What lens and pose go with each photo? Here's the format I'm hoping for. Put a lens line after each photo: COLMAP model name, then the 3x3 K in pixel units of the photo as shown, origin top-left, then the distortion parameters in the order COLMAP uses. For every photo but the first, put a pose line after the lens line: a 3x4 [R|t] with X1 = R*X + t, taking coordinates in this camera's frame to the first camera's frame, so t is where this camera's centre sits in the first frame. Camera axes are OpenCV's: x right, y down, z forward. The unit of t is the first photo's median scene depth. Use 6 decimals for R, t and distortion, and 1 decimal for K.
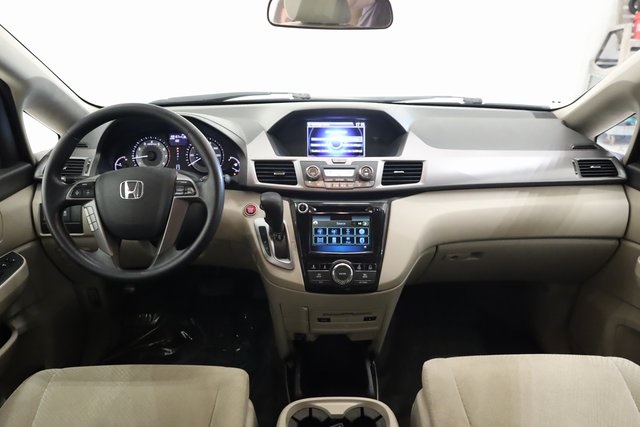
lens RADIAL K [[433.4, 0, 320.0], [0, 433.4, 213.5], [0, 0, 1]] dist [-0.008907, -0.001672]
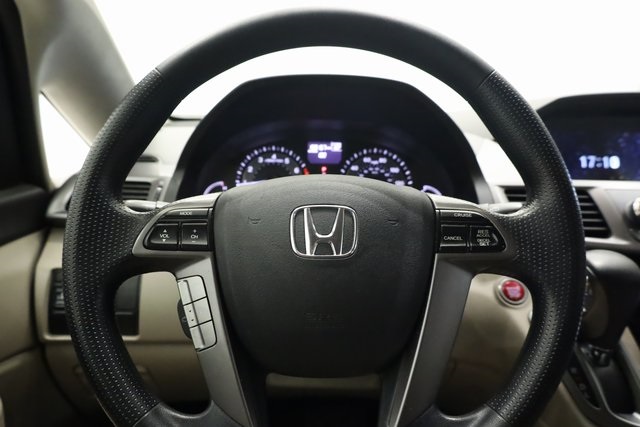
lens RADIAL K [[449.2, 0, 320.0], [0, 449.2, 213.5], [0, 0, 1]] dist [0.004613, 0.002329]
pose [[0.999434, 0.015629, -0.029795, -0.345739], [-0.020464, 0.985302, -0.169590, -0.005052], [0.026707, 0.170104, 0.985064, 0.517488]]
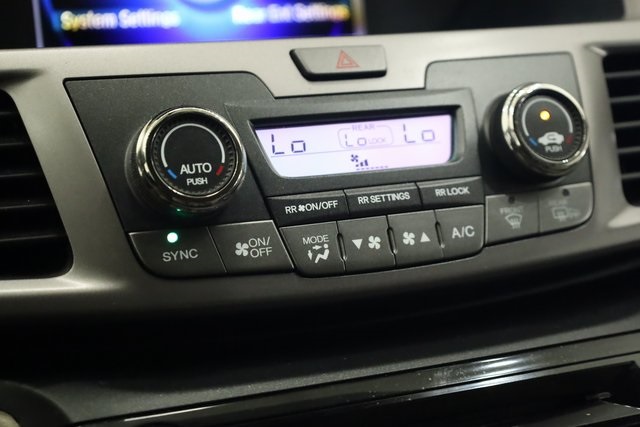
lens RADIAL K [[1102.4, 0, 320.0], [0, 1102.4, 213.5], [0, 0, 1]] dist [0.010364, 0.099125]
pose [[0.929681, -0.103619, 0.353491, -0.097089], [0.105458, 0.994324, 0.014112, -0.079001], [-0.352947, 0.024159, 0.935331, 0.671611]]
